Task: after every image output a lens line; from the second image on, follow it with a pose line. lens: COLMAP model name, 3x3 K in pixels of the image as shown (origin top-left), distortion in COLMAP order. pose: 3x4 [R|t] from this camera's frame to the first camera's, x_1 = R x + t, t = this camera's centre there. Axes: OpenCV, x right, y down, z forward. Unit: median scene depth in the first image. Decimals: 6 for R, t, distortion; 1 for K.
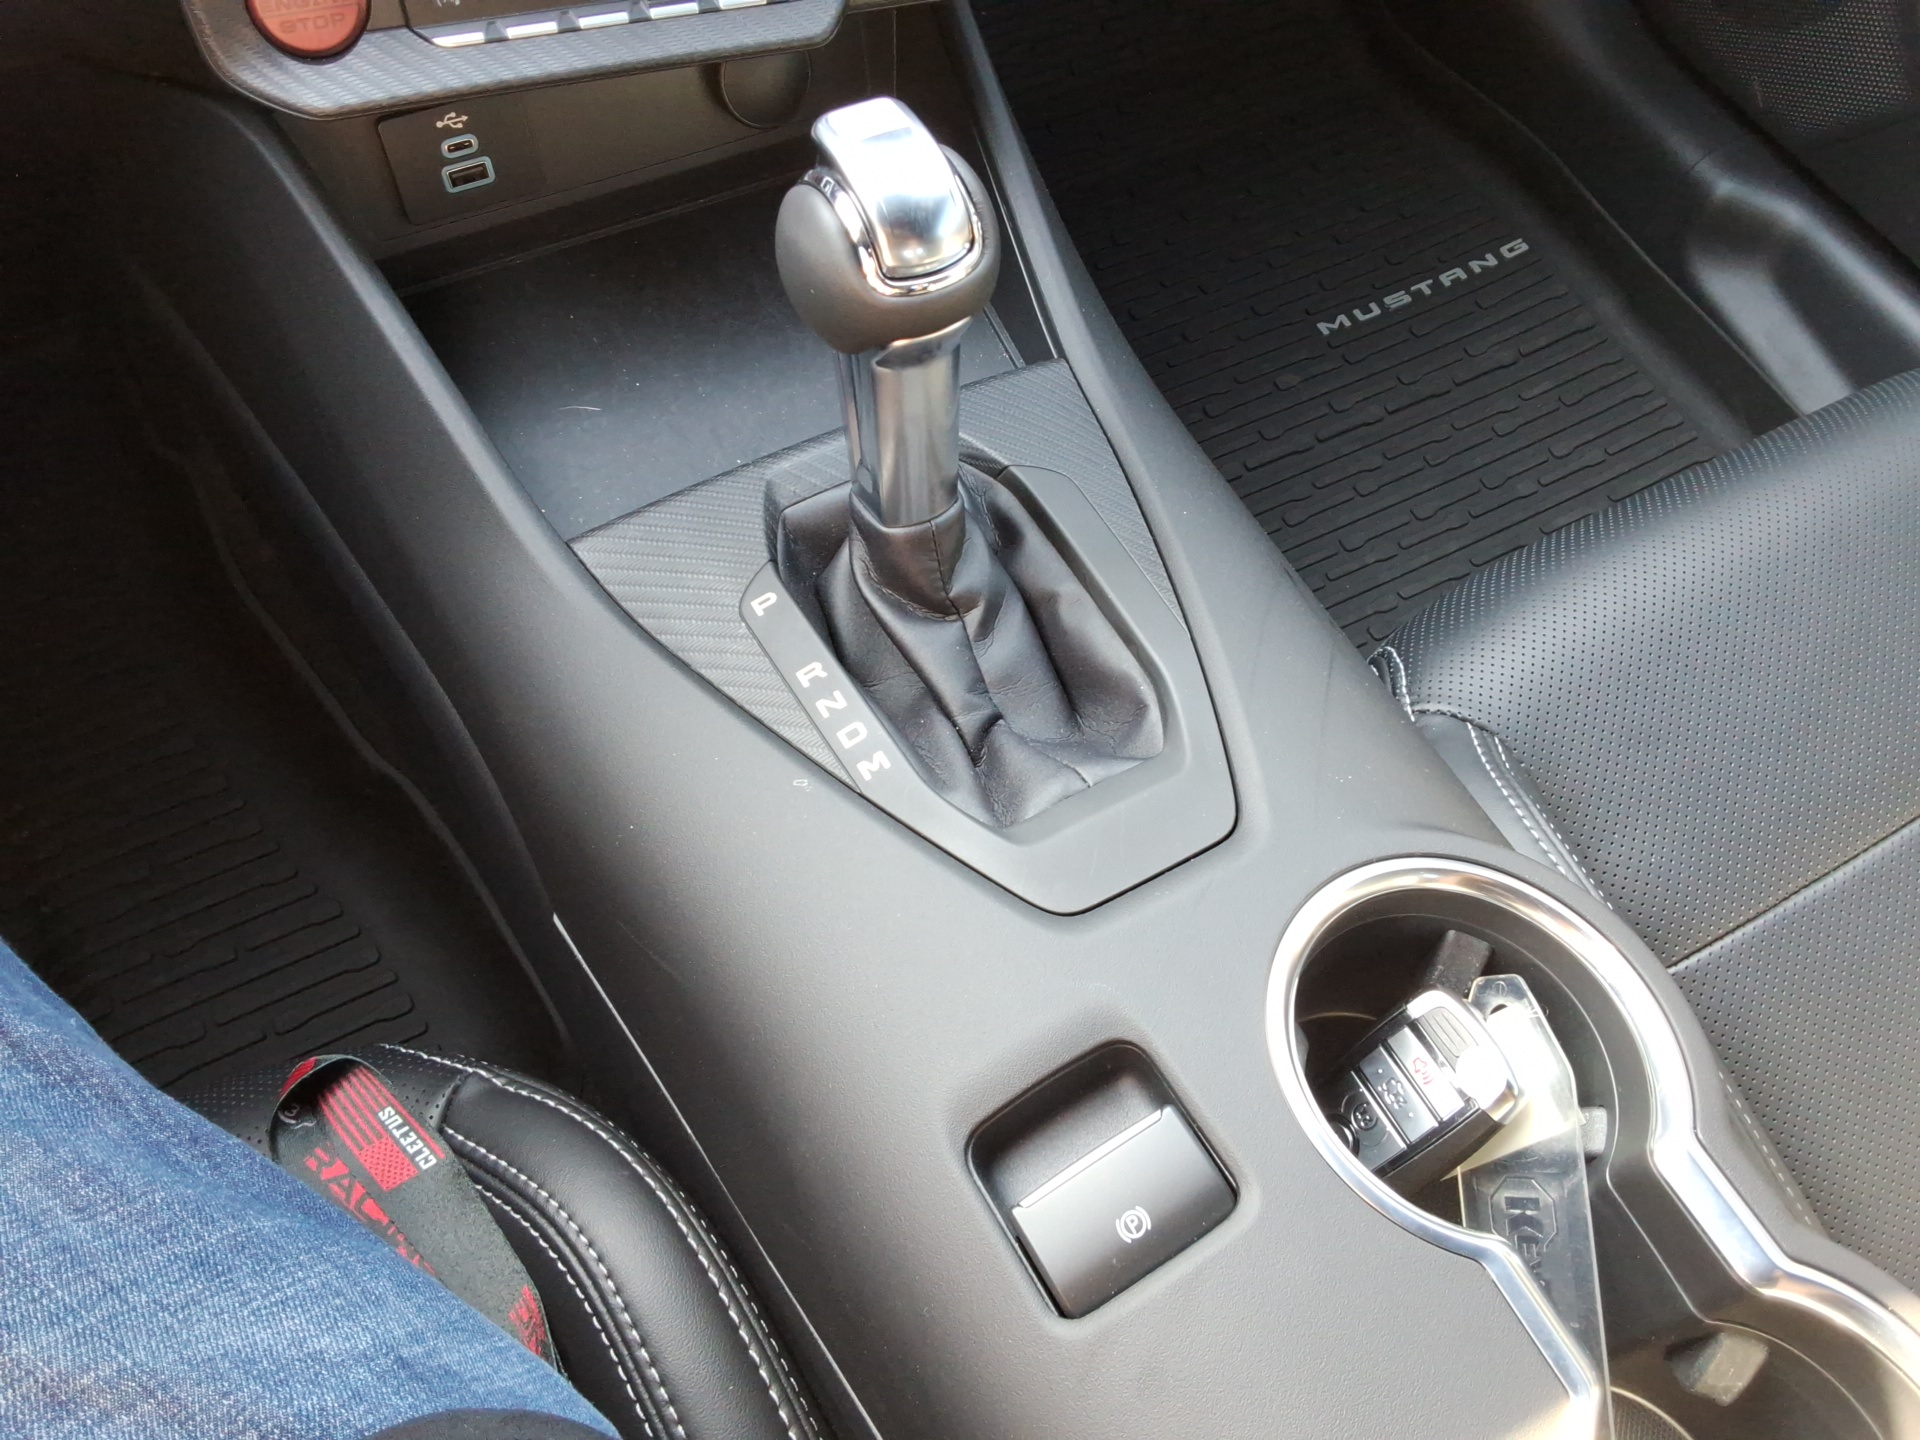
lens RADIAL K [[1553.8, 0, 982.8], [0, 1553.8, 679.2], [0, 0, 1]] dist [0.115388, -0.184649]
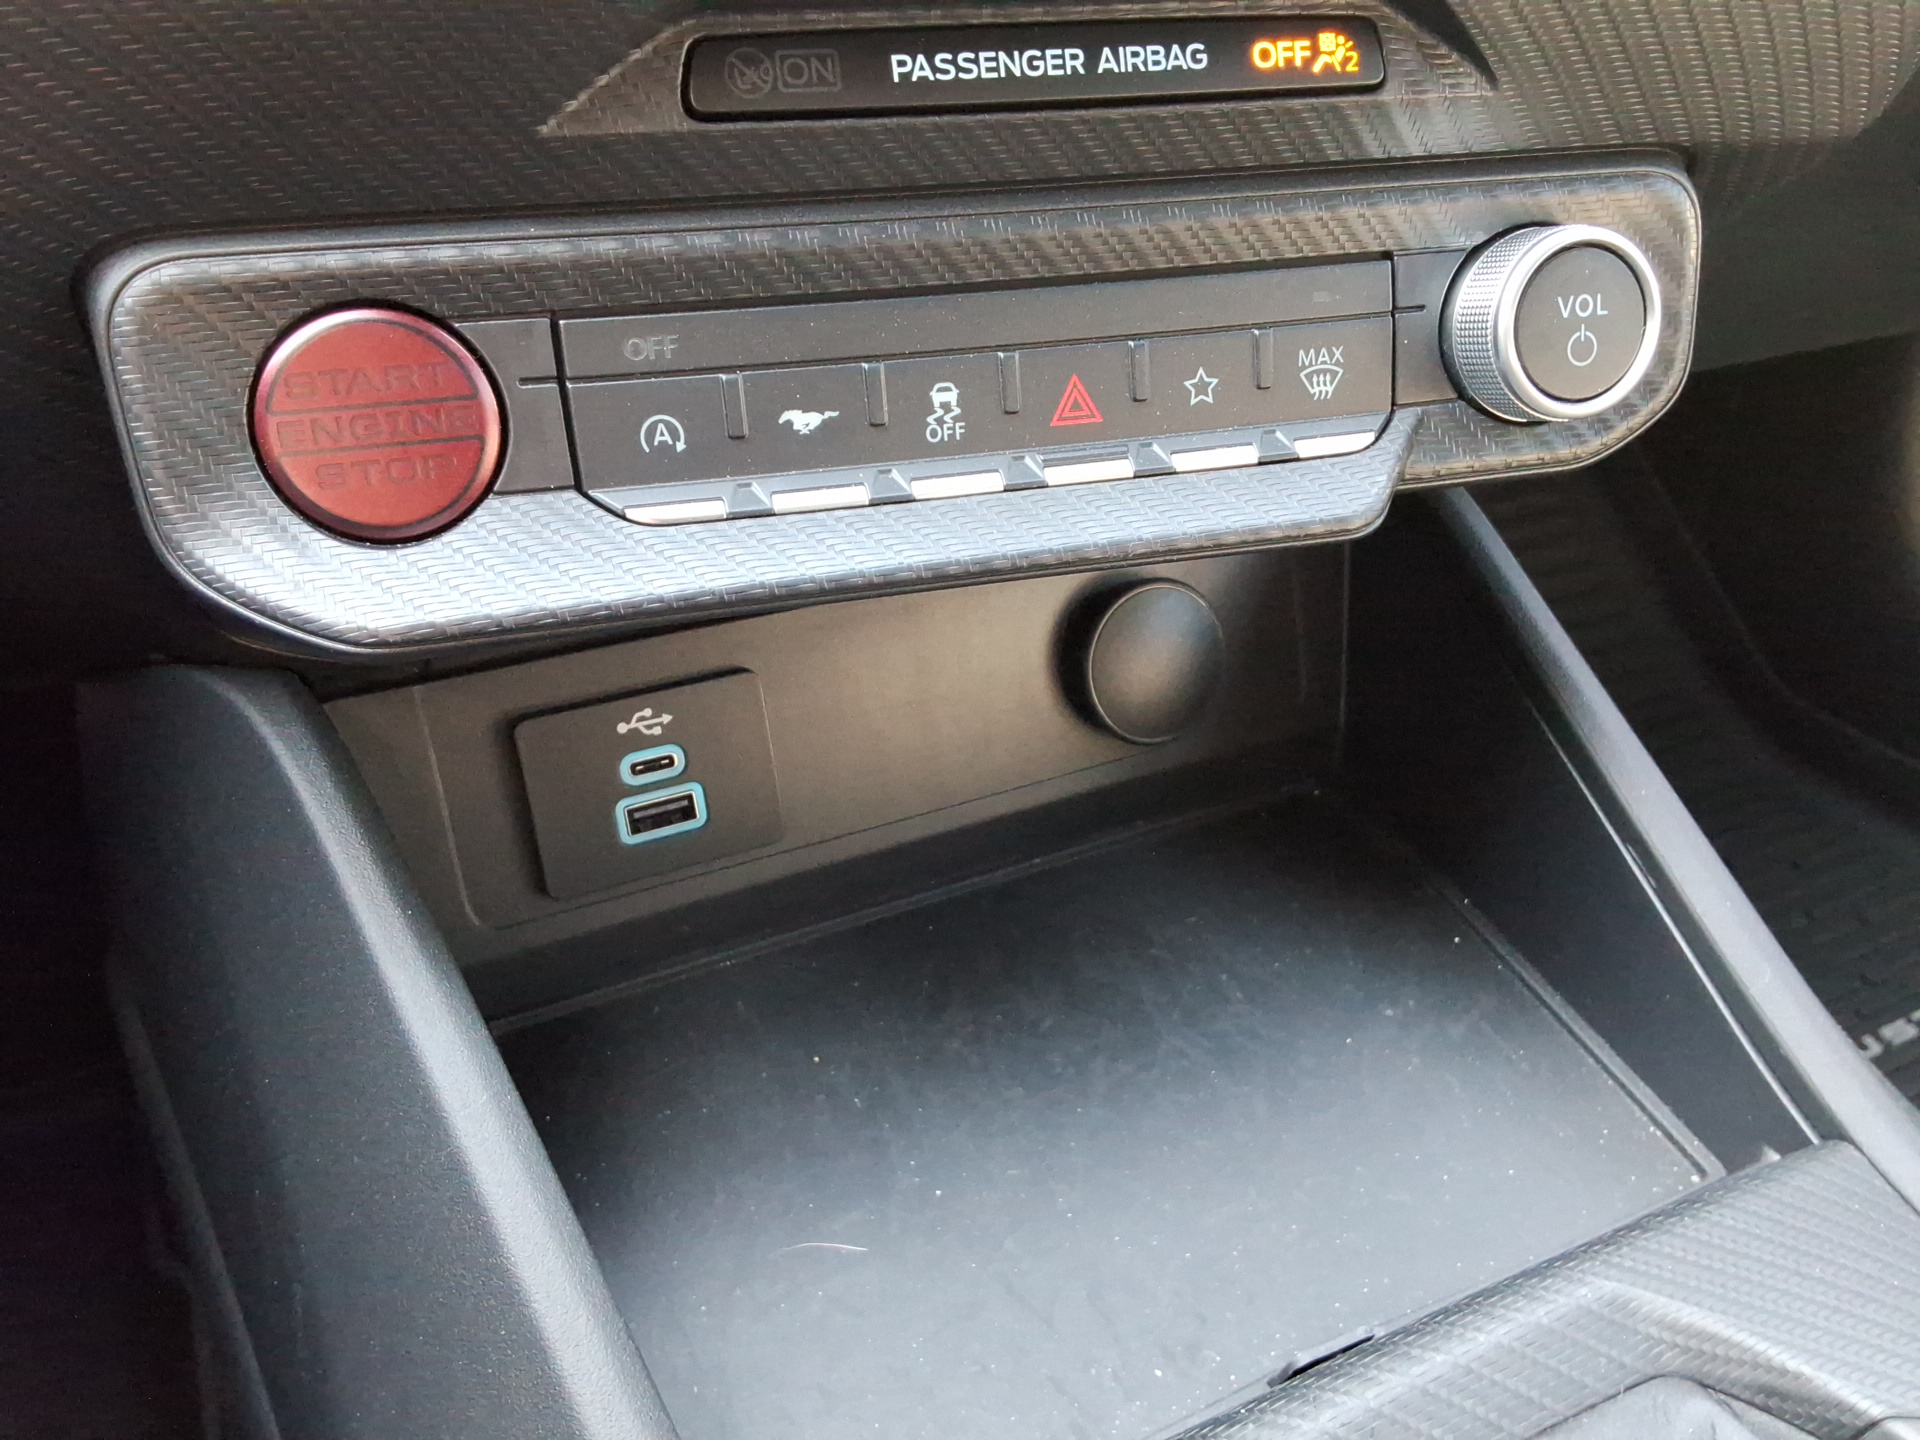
lens RADIAL K [[1553.8, 0, 982.8], [0, 1553.8, 679.2], [0, 0, 1]] dist [0.115388, -0.184649]
pose [[0.995461, -0.031737, -0.089718, -0.161372], [-0.010439, 0.900648, -0.434425, -0.122333], [0.094592, 0.433390, 0.896229, 0.493482]]
